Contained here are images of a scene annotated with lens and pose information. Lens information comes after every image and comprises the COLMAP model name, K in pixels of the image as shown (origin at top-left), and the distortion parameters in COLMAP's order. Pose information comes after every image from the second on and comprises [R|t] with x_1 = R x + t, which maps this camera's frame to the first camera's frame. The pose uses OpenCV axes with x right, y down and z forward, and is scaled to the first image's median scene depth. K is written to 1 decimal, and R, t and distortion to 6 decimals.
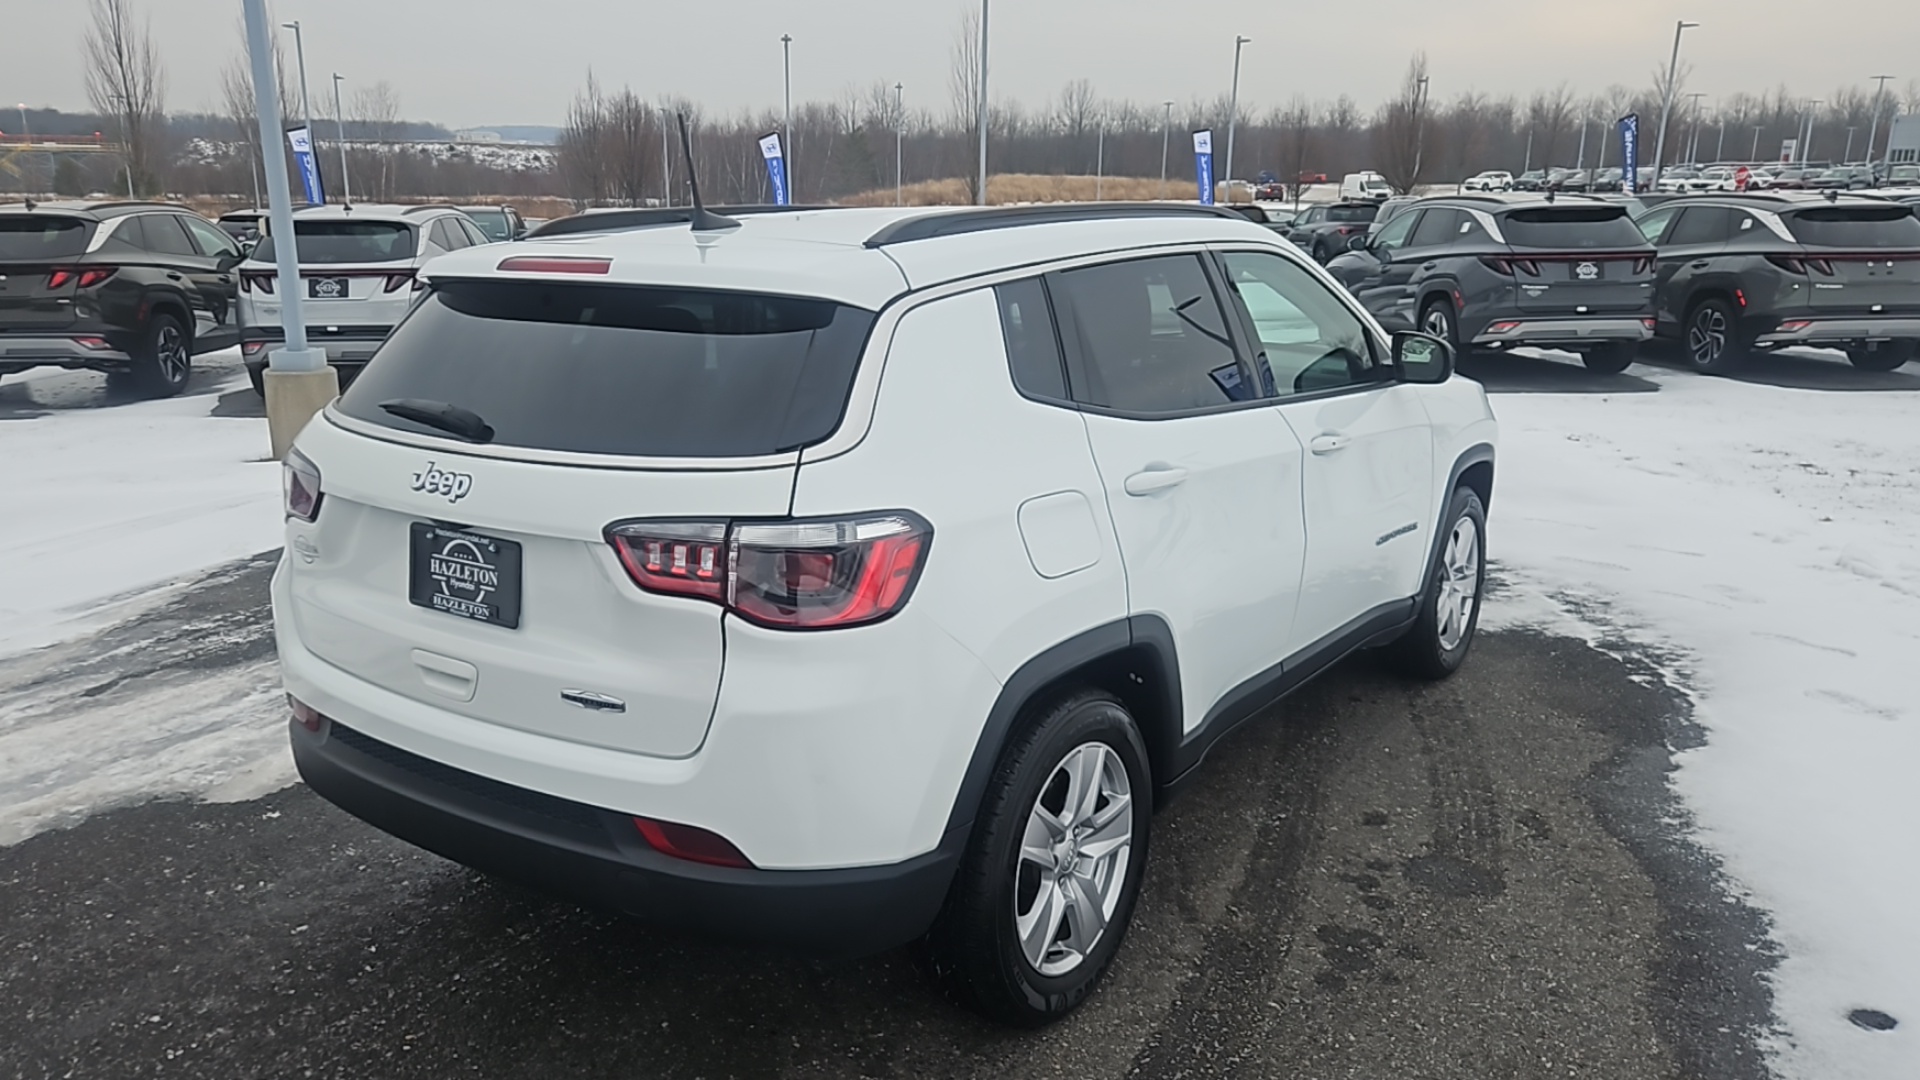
lens RADIAL K [[1386.7, 0, 946.8], [0, 1386.7, 548.8], [0, 0, 1]] dist [0.087487, -0.070107]
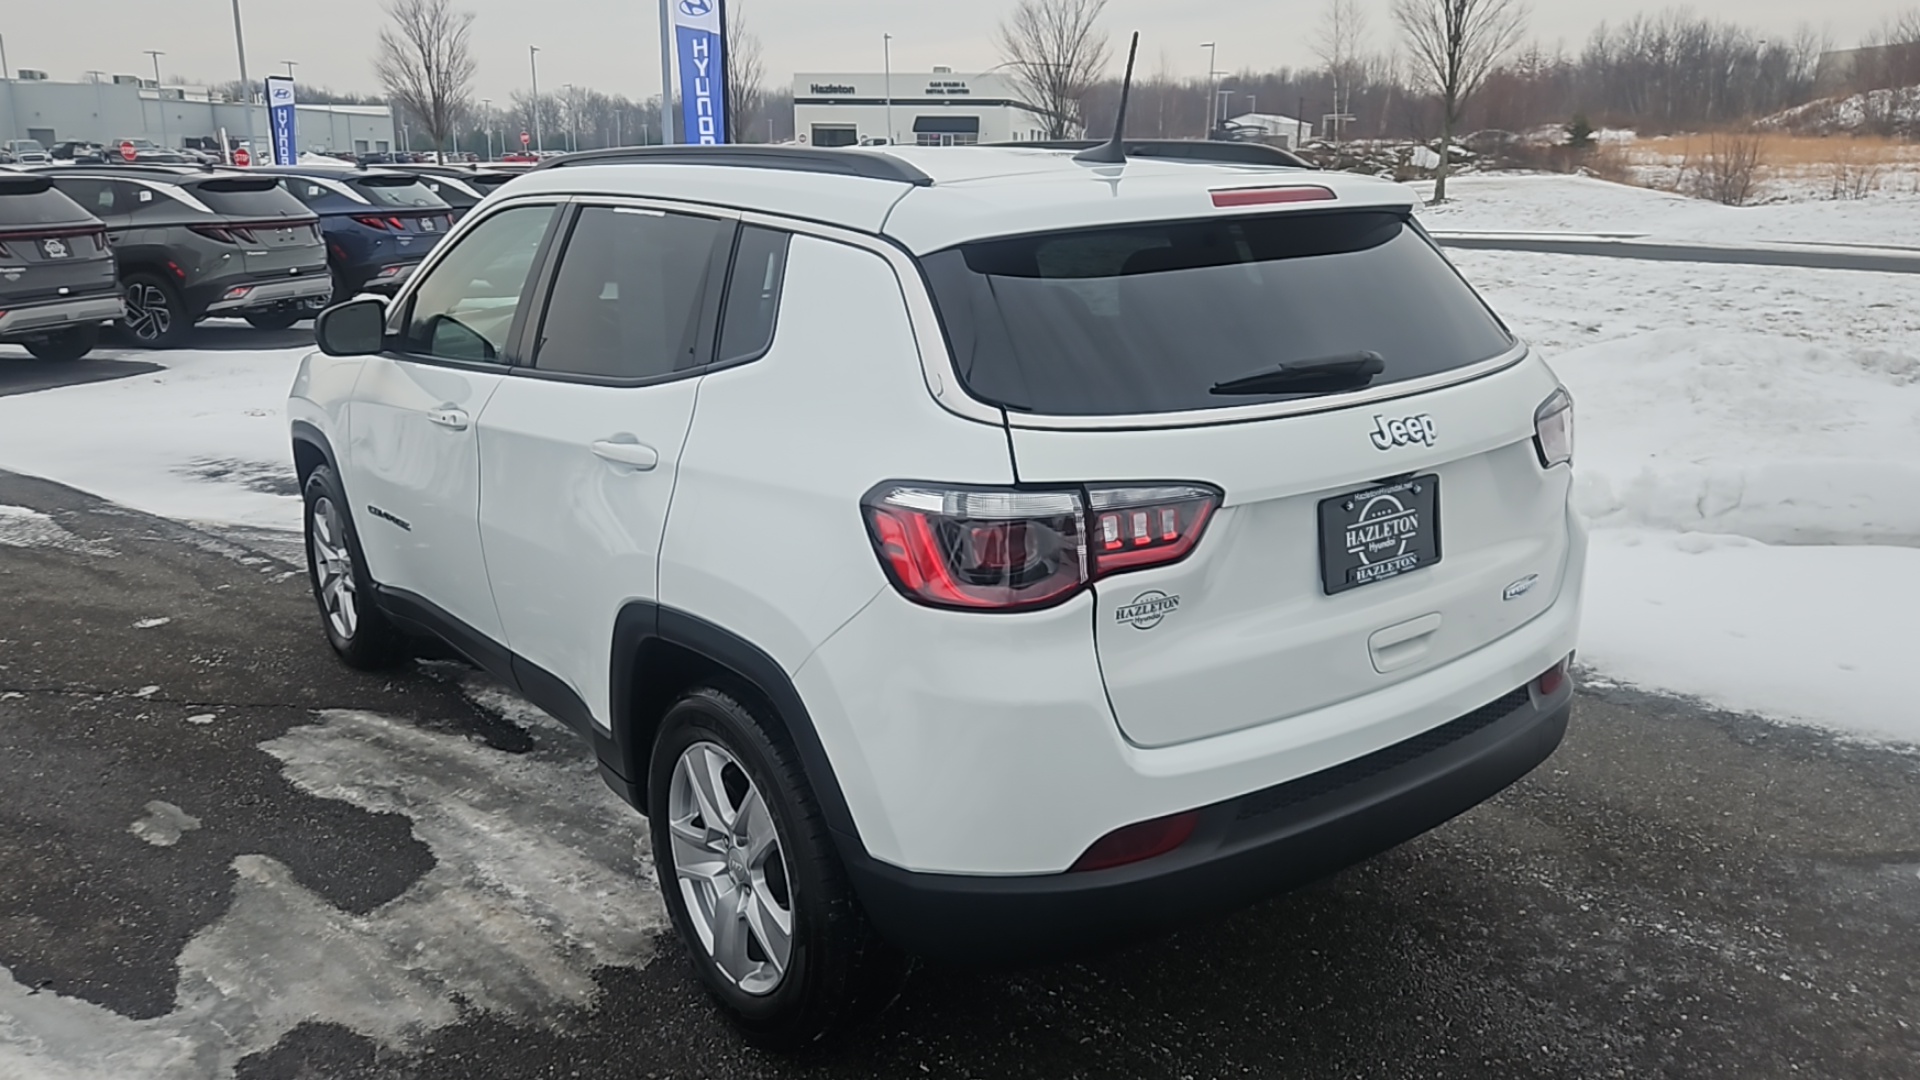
lens RADIAL K [[1387.1, 0, 955.4], [0, 1387.1, 543.1], [0, 0, 1]] dist [0.076168, -0.067059]
pose [[0.309480, -0.250204, 0.917398, -1.193056], [0.242196, 0.953685, 0.178398, -0.193183], [-0.919545, 0.166979, 0.355745, 0.878053]]
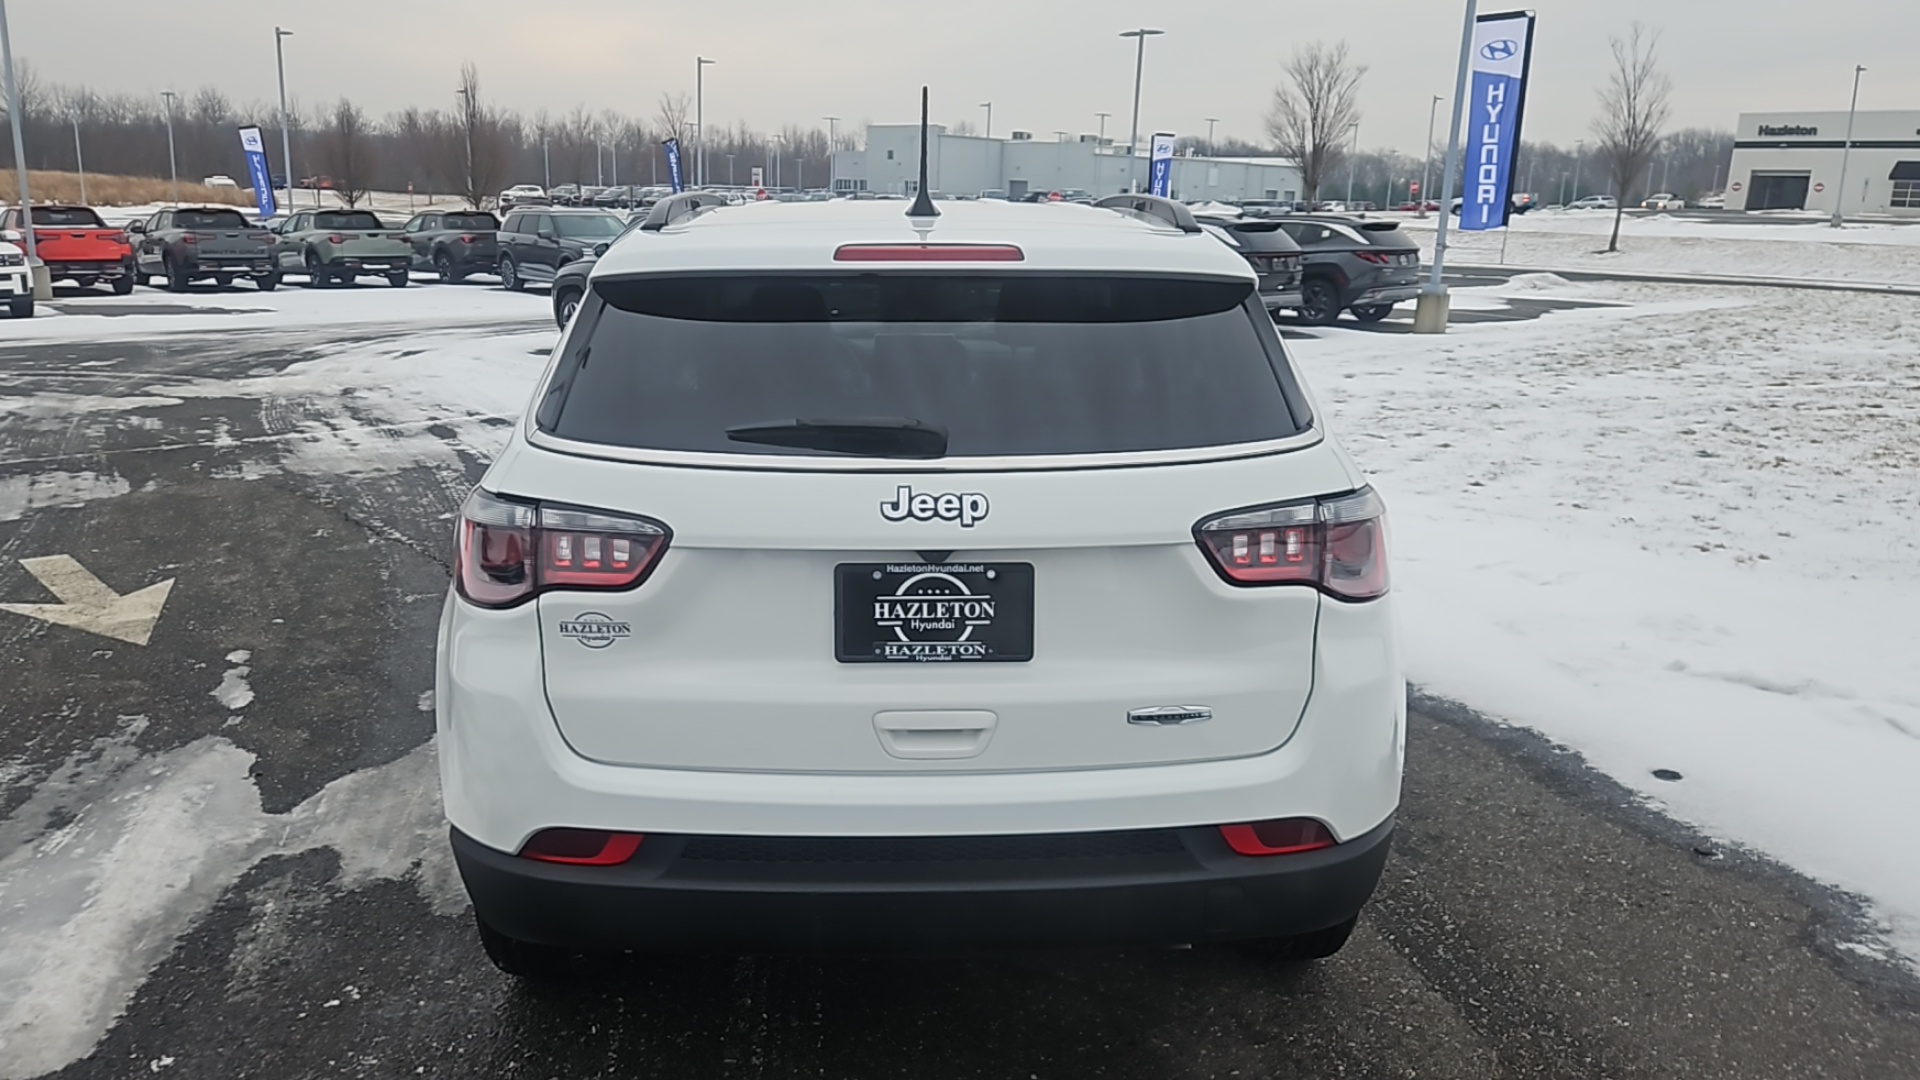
lens RADIAL K [[1394.5, 0, 938.8], [0, 1394.5, 541.8], [0, 0, 1]] dist [0.072818, -0.064071]
pose [[0.795478, -0.127495, 0.592418, -0.793477], [0.135044, 0.990329, 0.031797, -0.048608], [-0.590743, 0.054708, 0.805003, 0.290131]]
